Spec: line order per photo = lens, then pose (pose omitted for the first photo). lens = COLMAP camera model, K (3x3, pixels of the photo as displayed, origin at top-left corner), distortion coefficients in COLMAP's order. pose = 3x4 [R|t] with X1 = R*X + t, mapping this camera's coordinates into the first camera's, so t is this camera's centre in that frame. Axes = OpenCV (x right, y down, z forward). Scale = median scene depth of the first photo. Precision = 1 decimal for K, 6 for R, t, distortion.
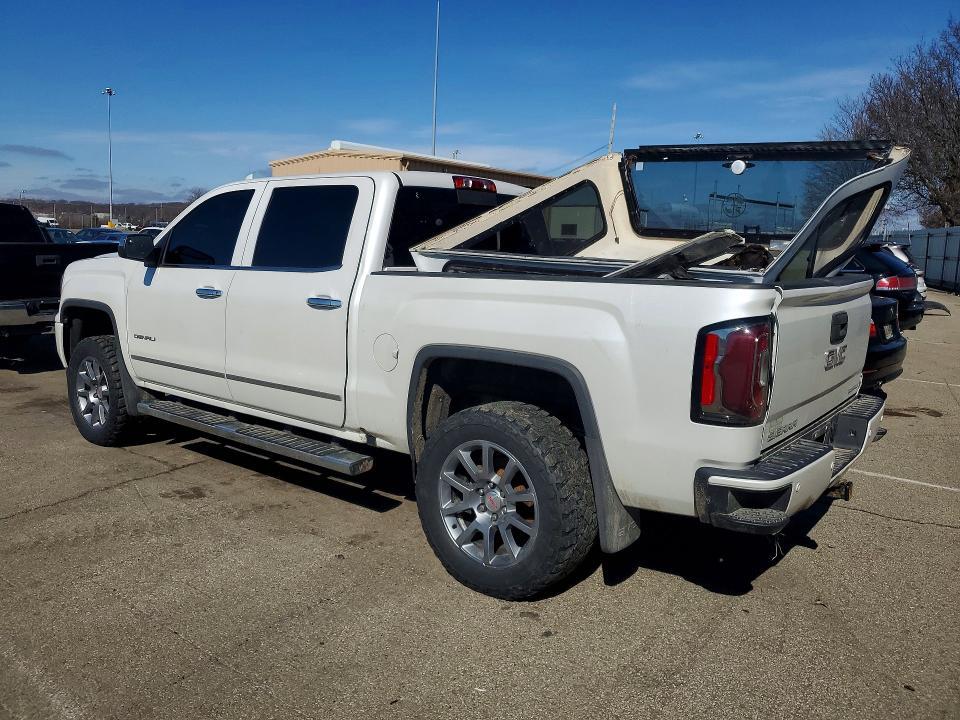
lens RADIAL K [[775.7, 0, 479.3], [0, 775.7, 359.1], [0, 0, 1]] dist [0.010440, 0.014946]
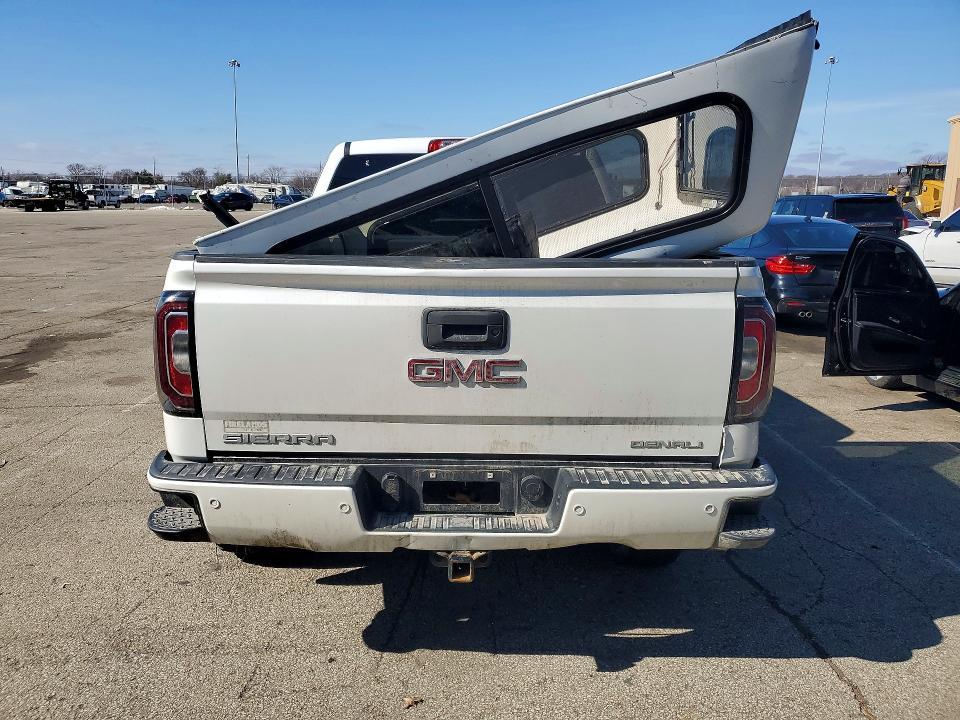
lens RADIAL K [[775.7, 0, 479.4], [0, 775.7, 360.3], [0, 0, 1]] dist [0.010440, 0.014946]
pose [[0.600029, 0.146431, -0.786462, 0.840267], [-0.118718, 0.988518, 0.093476, -0.067582], [0.791120, 0.037279, 0.610524, 0.497152]]
